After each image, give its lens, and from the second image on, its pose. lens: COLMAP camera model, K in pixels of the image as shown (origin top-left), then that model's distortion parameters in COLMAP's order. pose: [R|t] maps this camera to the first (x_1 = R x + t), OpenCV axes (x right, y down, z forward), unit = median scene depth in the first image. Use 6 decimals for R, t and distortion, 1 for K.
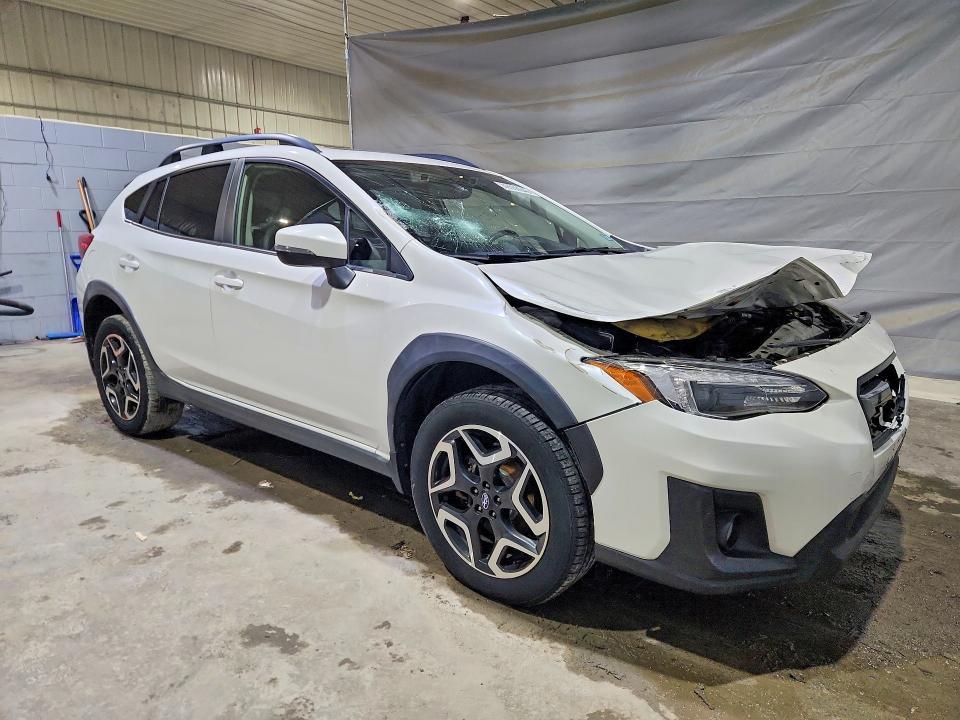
lens RADIAL K [[666.0, 0, 480.0], [0, 666.0, 360.0], [0, 0, 1]] dist [0.097300, -0.087267]
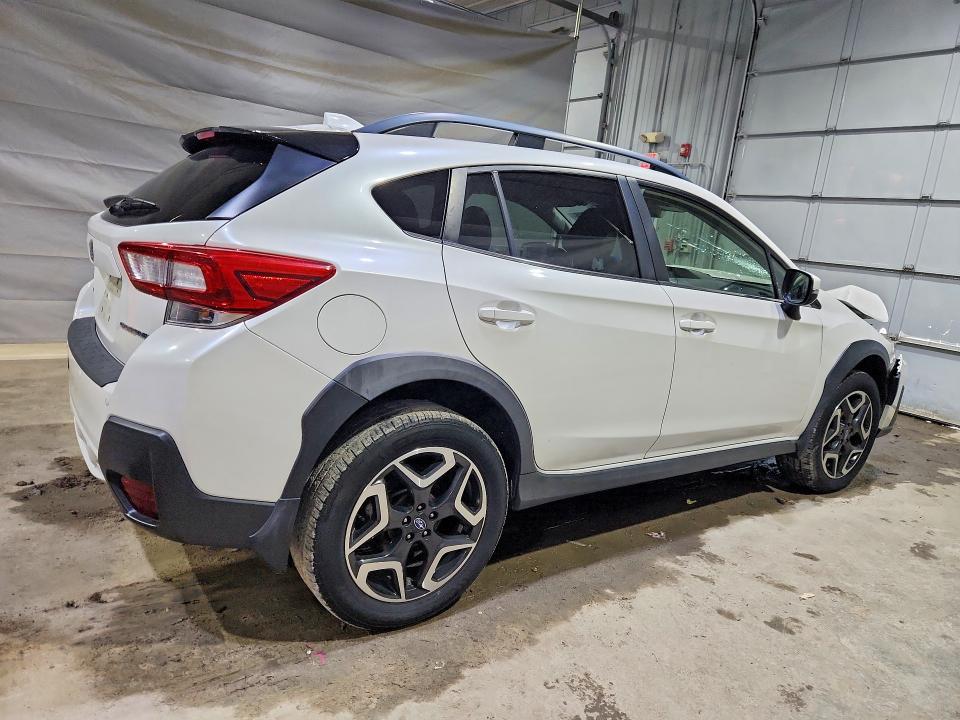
lens RADIAL K [[666.0, 0, 480.0], [0, 666.0, 360.0], [0, 0, 1]] dist [0.097300, -0.087267]
pose [[0.219656, -0.165087, 0.961508, -0.831302], [0.096957, 0.984393, 0.146866, -0.145756], [-0.970748, 0.060964, 0.232234, 0.678290]]
